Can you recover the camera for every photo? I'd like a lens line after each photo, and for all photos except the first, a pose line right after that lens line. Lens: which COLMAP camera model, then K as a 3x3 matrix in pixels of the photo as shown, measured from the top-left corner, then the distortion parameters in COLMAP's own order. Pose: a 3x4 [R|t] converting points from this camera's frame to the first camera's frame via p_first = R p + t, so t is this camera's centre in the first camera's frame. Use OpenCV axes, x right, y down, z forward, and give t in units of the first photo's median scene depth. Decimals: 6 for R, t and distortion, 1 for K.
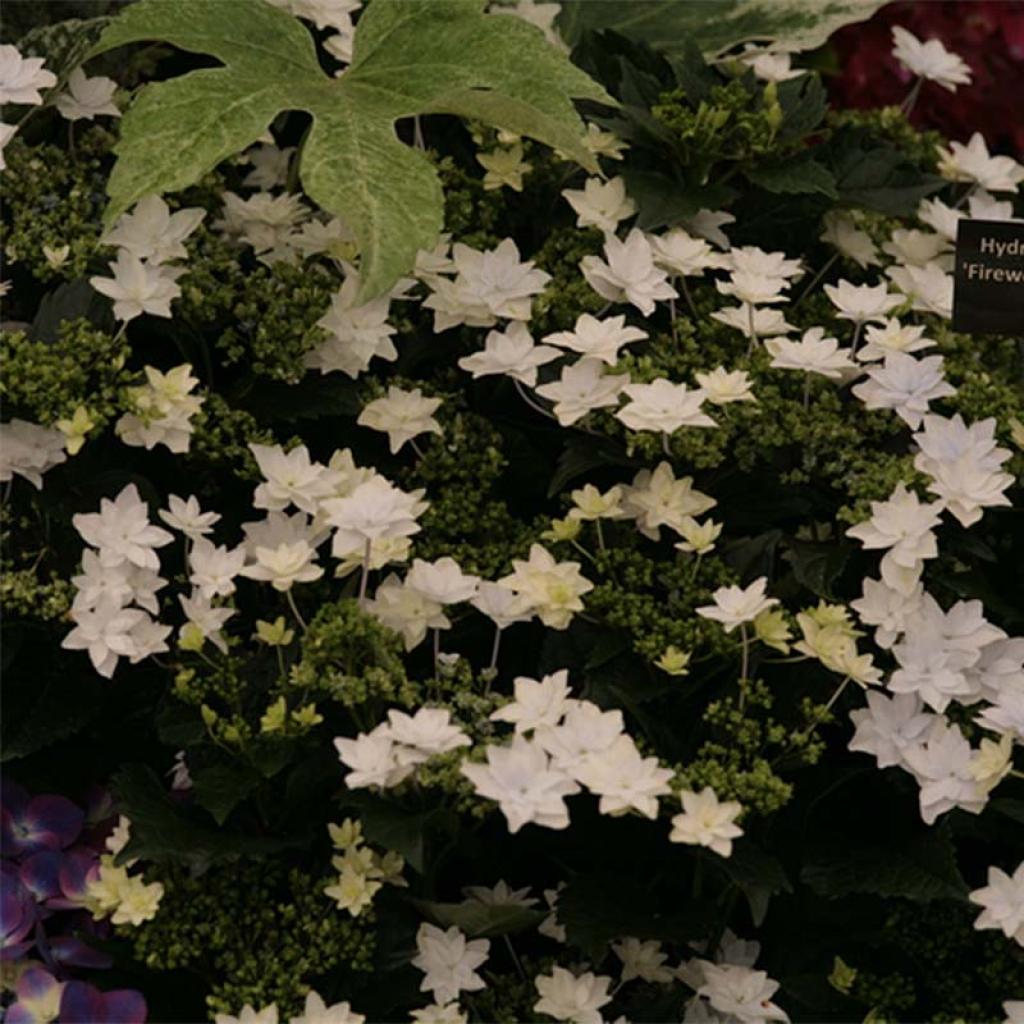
lens RADIAL K [[3456.3, 0, 512.0], [0, 3456.3, 512.0], [0, 0, 1]] dist [-0.096703, -0.592223]
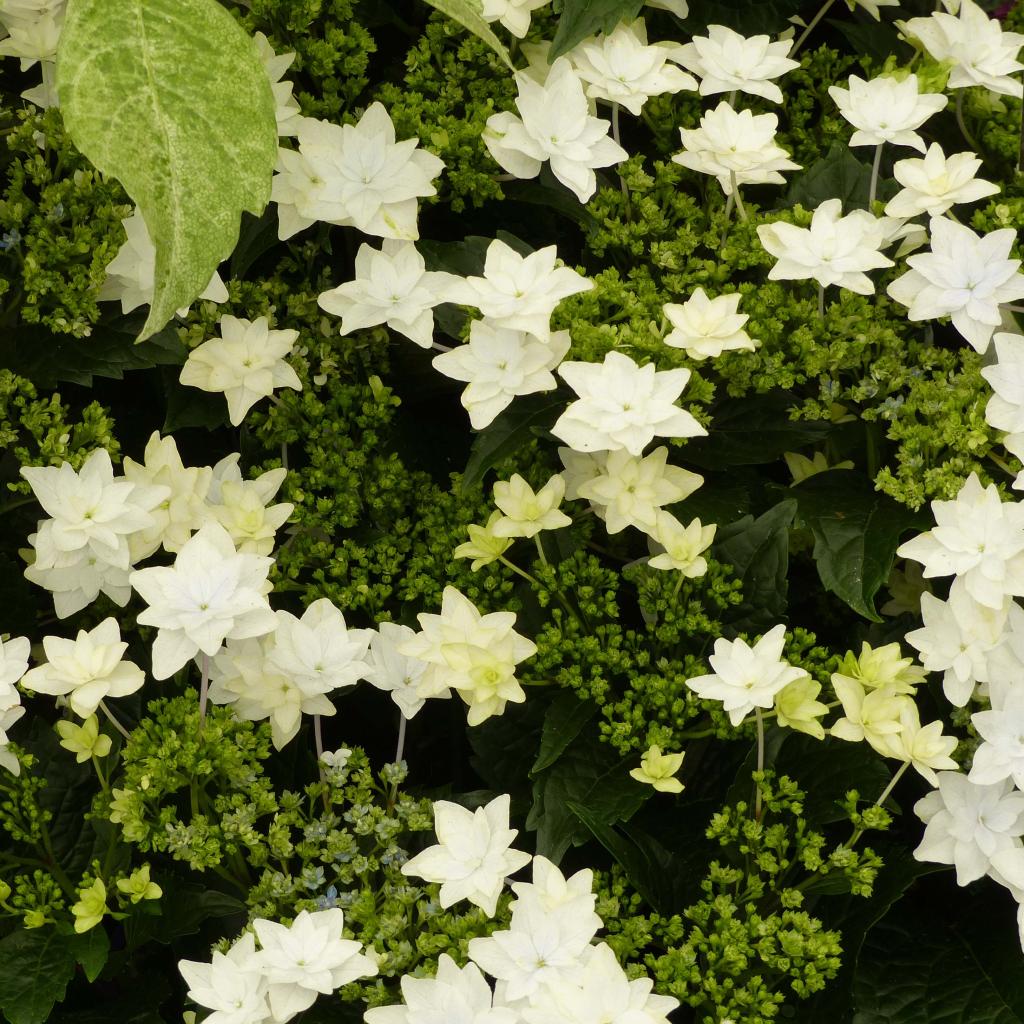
lens RADIAL K [[3456.3, 0, 512.0], [0, 3456.3, 512.0], [0, 0, 1]] dist [-0.096703, -0.592223]
pose [[0.997308, -0.072066, 0.013521, 0.011203], [0.066888, 0.969719, 0.234883, -0.167131], [-0.030038, -0.233347, 0.971930, 0.331108]]
